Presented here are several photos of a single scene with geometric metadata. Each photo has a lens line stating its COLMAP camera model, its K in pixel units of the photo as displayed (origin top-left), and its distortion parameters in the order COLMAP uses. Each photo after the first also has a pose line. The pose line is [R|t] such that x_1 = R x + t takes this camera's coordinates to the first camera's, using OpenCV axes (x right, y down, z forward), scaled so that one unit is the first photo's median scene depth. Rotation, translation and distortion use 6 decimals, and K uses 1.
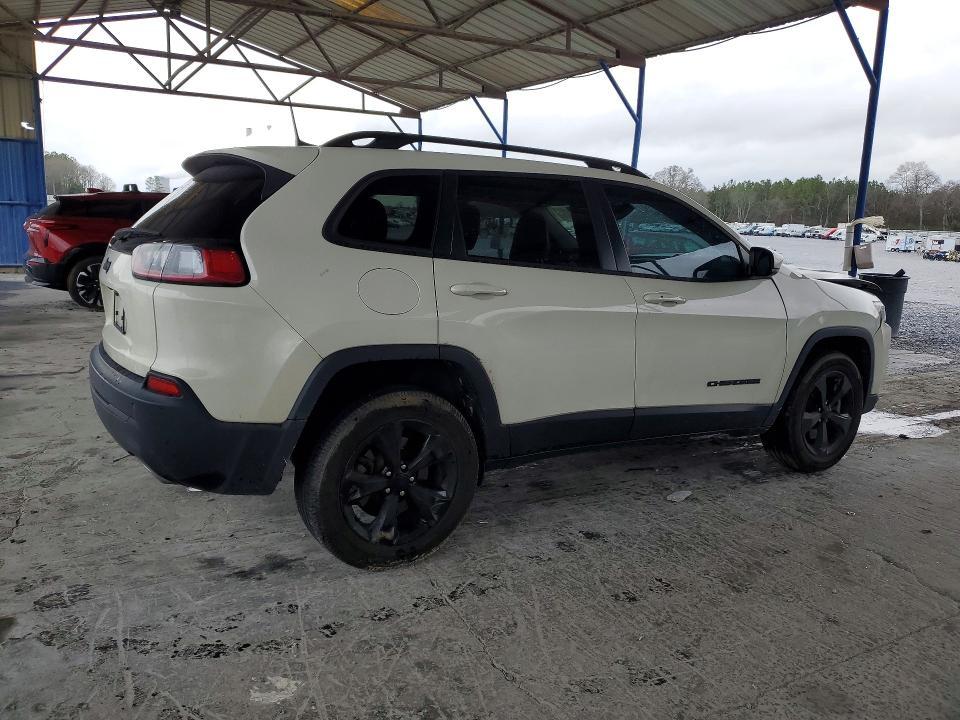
lens RADIAL K [[732.8, 0, 479.9], [0, 732.8, 337.7], [0, 0, 1]] dist [0.001940, -0.000390]
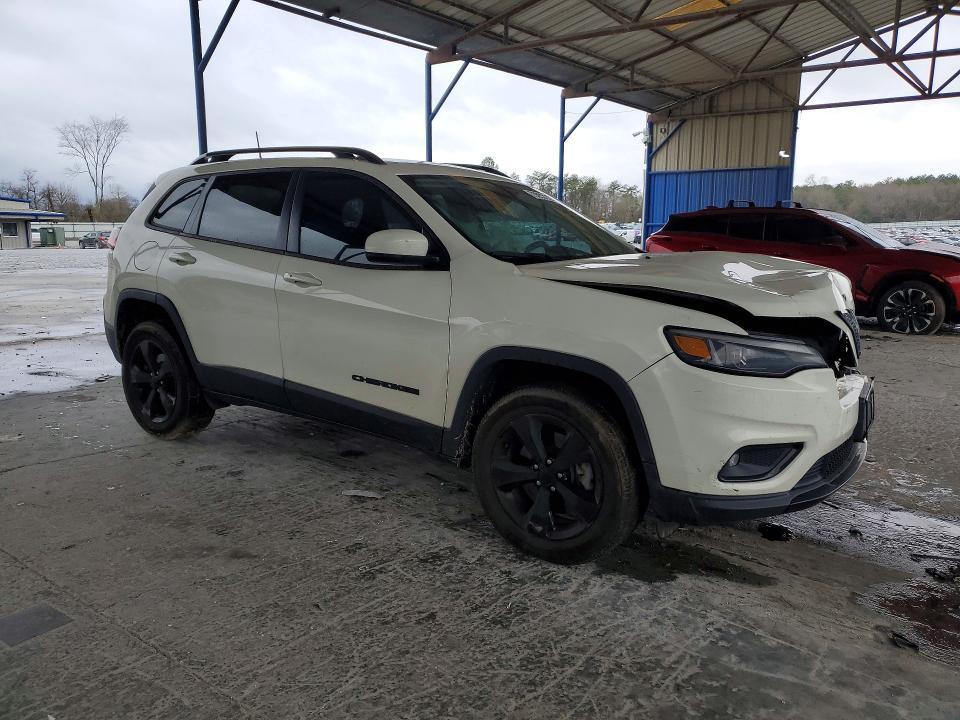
lens RADIAL K [[731.6, 0, 480.0], [0, 731.6, 360.0], [0, 0, 1]] dist [0.010018, 0.010801]
pose [[0.401731, 0.134970, -0.905757, 1.113375], [-0.140091, 0.986495, 0.084866, -0.054372], [0.904979, 0.092795, 0.415214, 0.696168]]
